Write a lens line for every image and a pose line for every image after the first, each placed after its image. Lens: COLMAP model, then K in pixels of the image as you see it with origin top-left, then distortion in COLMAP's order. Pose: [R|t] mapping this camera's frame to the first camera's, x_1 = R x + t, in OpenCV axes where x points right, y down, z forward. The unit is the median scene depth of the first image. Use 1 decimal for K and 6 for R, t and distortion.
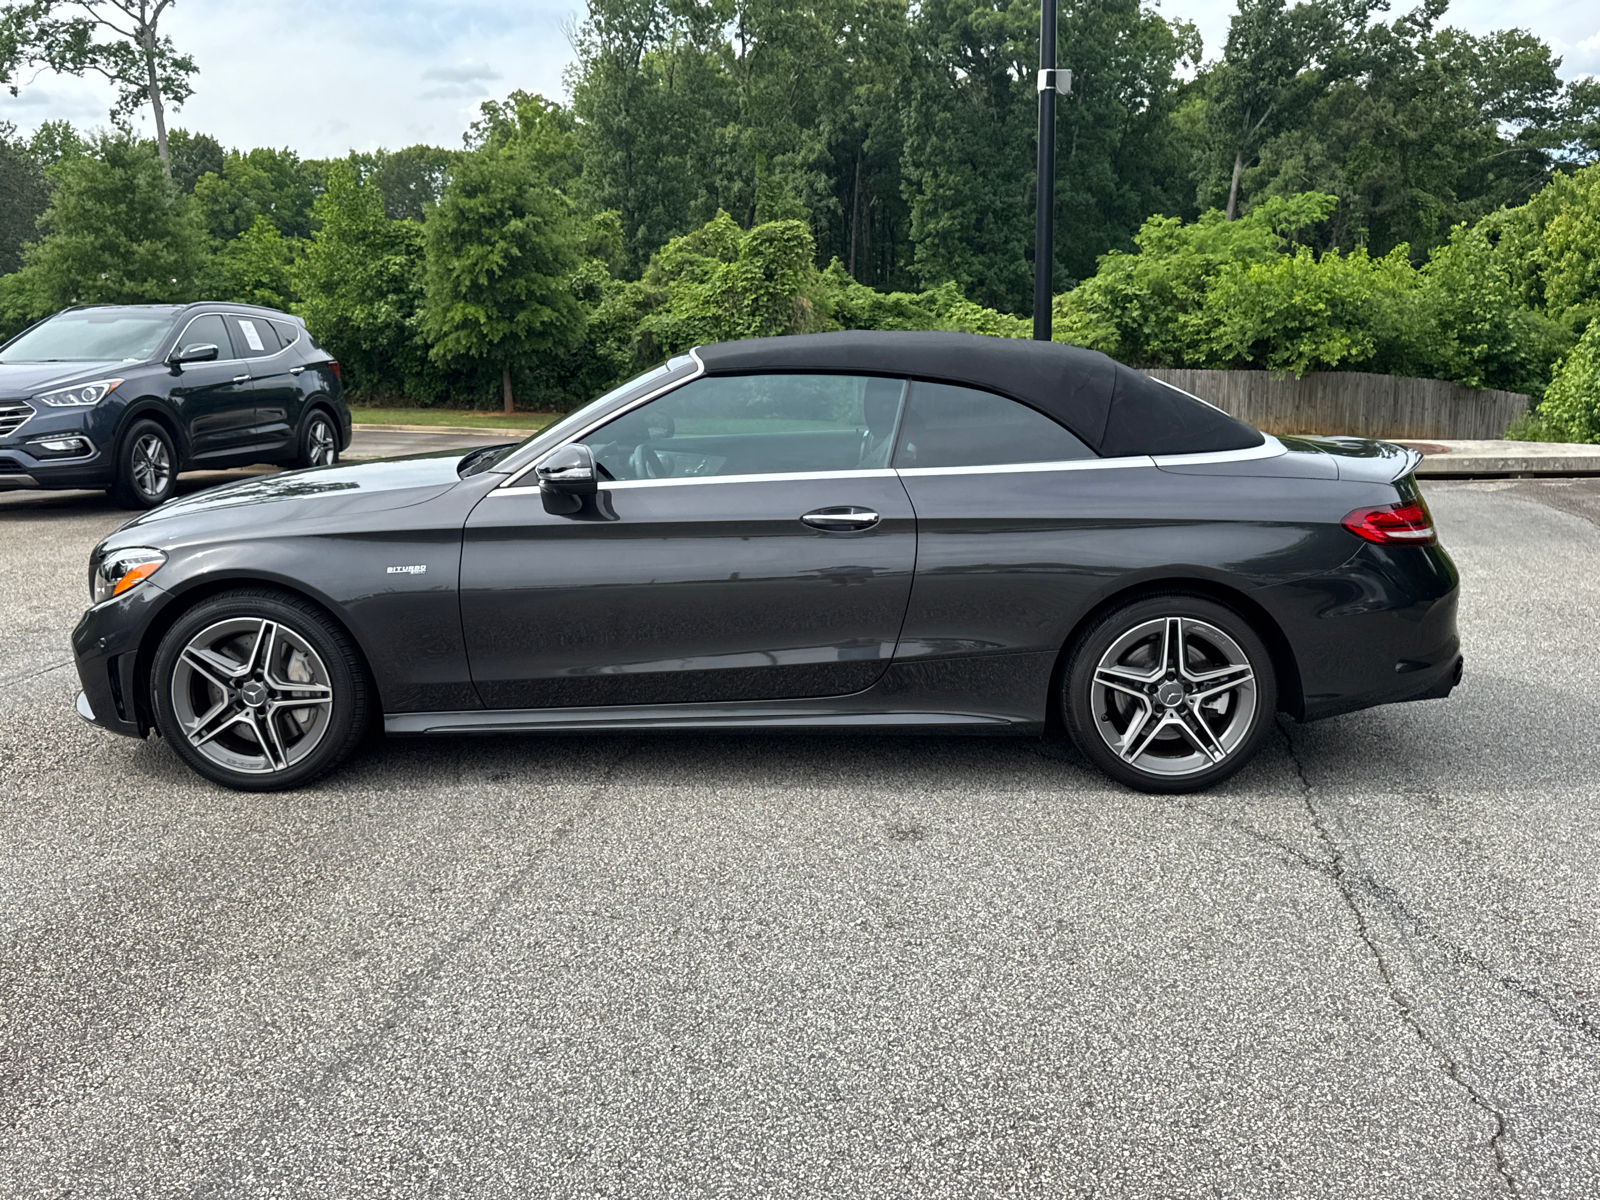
lens RADIAL K [[1498.3, 0, 798.2], [0, 1498.3, 568.3], [0, 0, 1]] dist [0.046796, -0.105793]
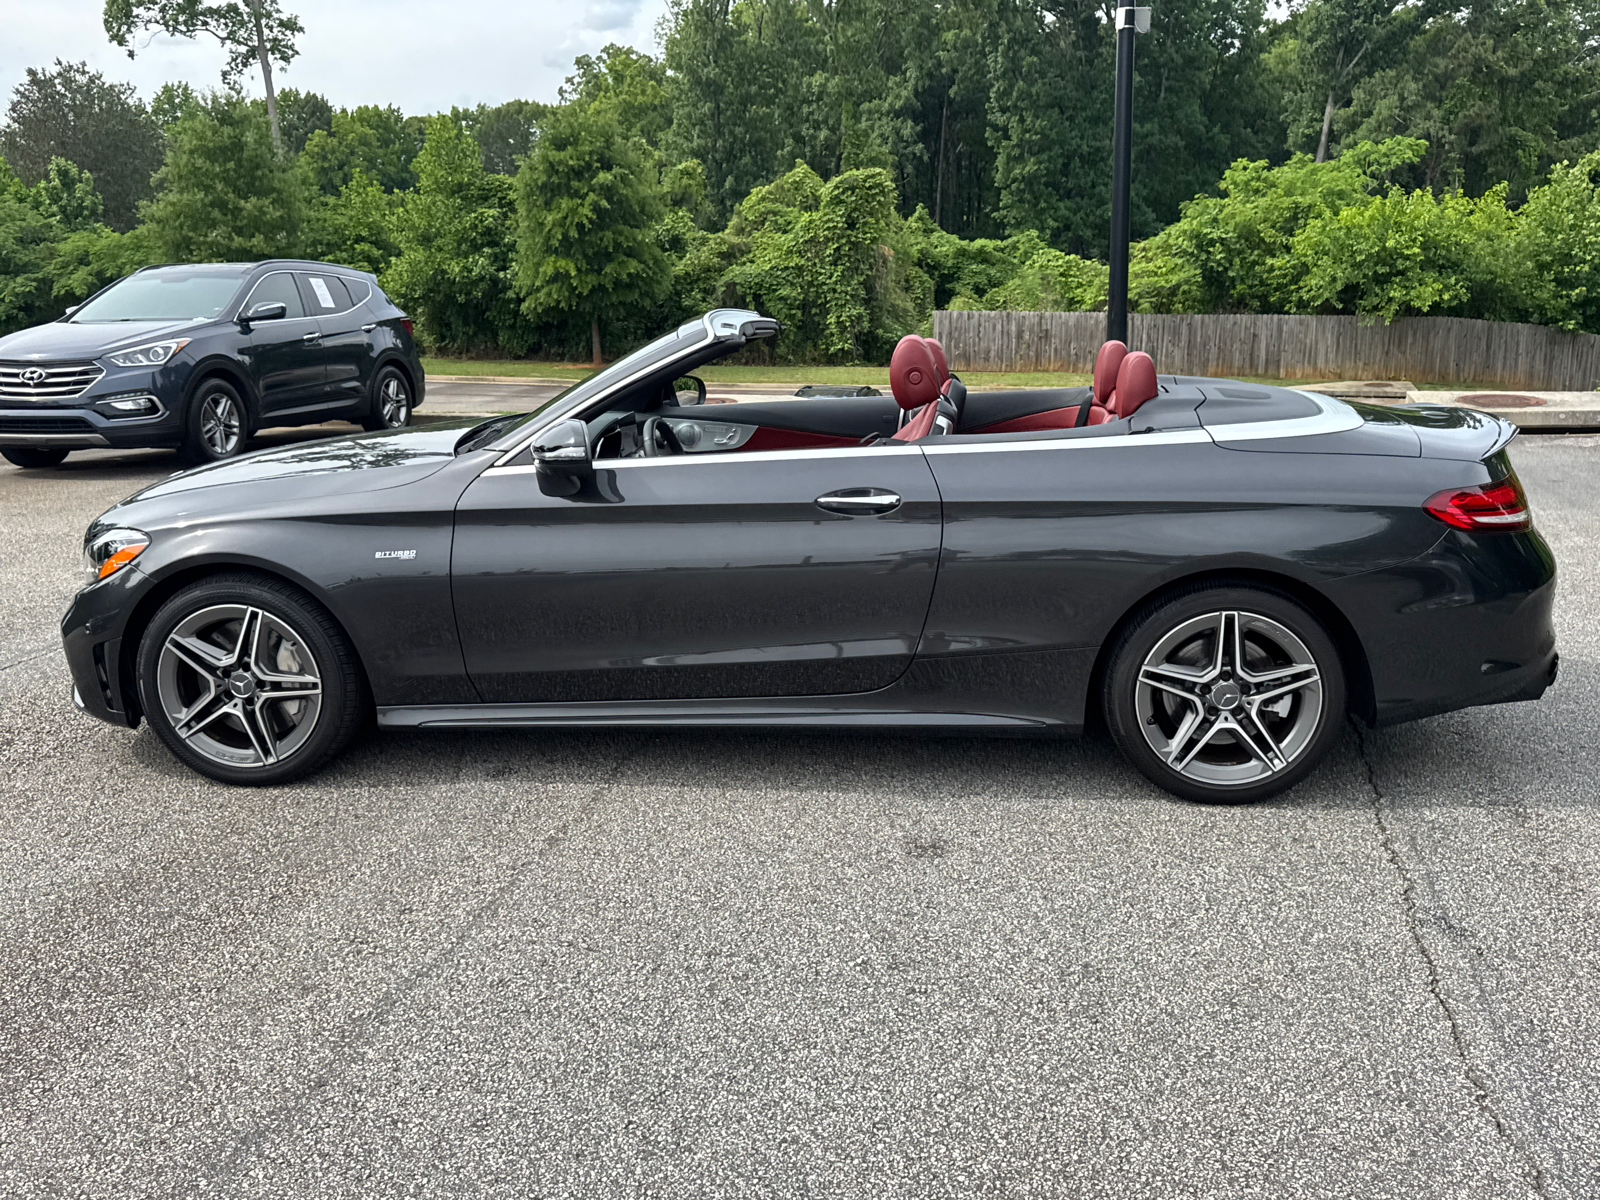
lens RADIAL K [[1454.7, 0, 787.4], [0, 1454.7, 580.4], [0, 0, 1]] dist [0.010411, -0.027507]
pose [[0.997679, 0.004827, -0.067926, 0.018610], [-0.001564, 0.998845, 0.048014, -0.011315], [0.068080, -0.047797, 0.996534, 0.047544]]
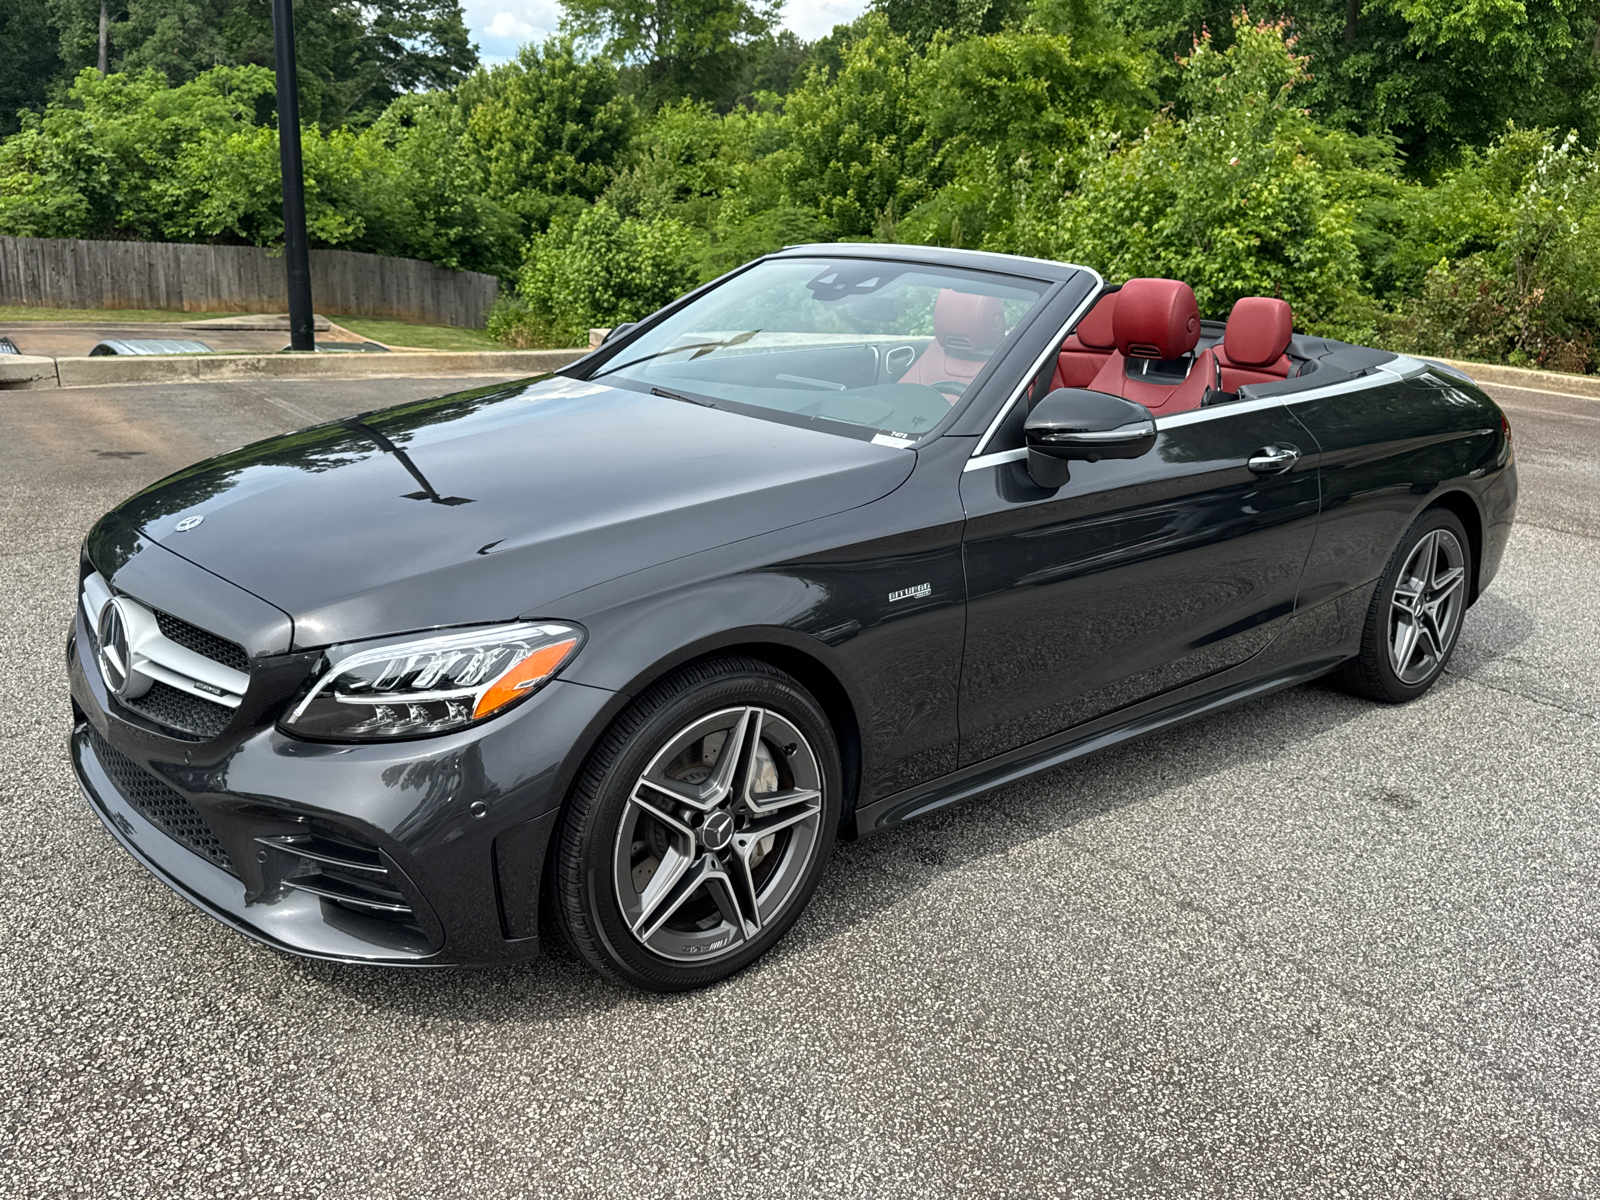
lens RADIAL K [[1437.9, 0, 797.2], [0, 1437.9, 592.6], [0, 0, 1]] dist [0.042376, -0.061752]
pose [[0.728684, -0.139071, 0.670581, -0.303863], [0.067239, 0.988962, 0.132035, -0.036193], [-0.681541, -0.051122, 0.729992, 0.239583]]
